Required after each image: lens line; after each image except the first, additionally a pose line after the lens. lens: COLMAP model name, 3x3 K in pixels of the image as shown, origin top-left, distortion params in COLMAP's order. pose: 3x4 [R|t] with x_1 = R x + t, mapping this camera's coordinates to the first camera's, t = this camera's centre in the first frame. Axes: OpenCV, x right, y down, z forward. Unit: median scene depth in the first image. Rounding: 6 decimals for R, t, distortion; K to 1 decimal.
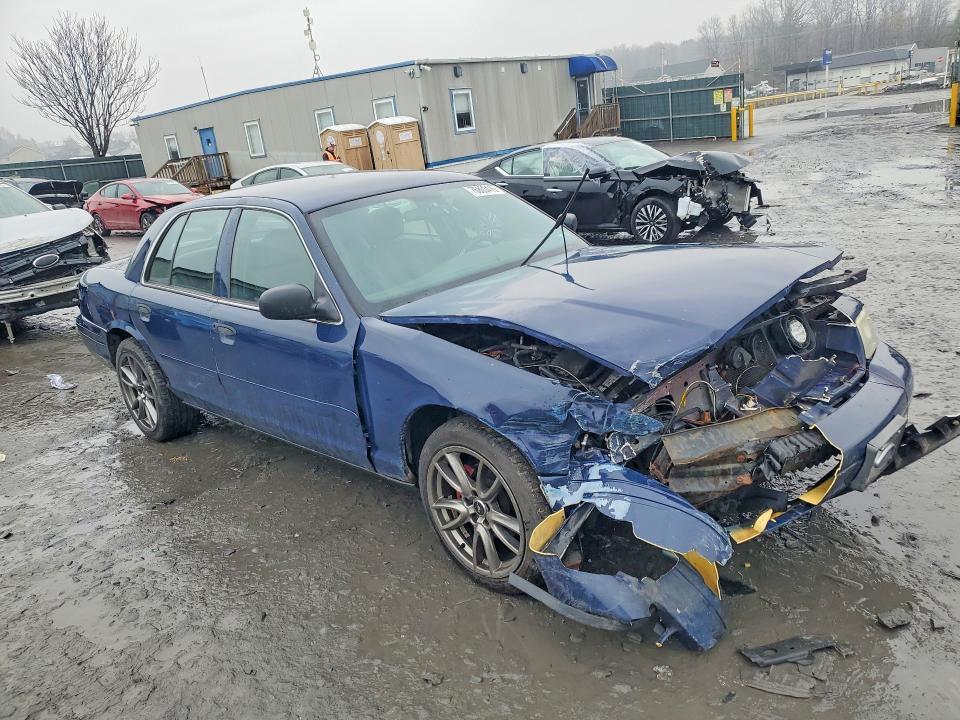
lens RADIAL K [[775.6, 0, 481.5], [0, 775.6, 365.7], [0, 0, 1]] dist [0.031105, 0.004058]
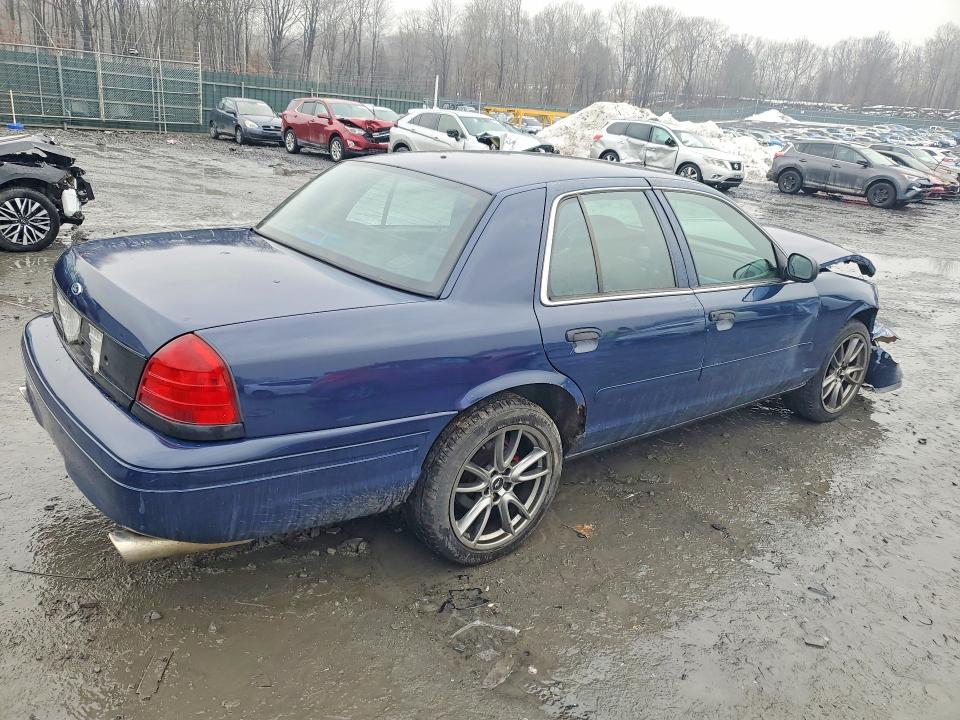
lens RADIAL K [[775.6, 0, 476.7], [0, 775.6, 362.1], [0, 0, 1]] dist [0.031105, 0.004058]
pose [[0.094056, -0.186226, 0.977995, -0.550064], [0.198723, 0.966092, 0.164848, -0.088794], [-0.975532, 0.178845, 0.127874, 0.495341]]
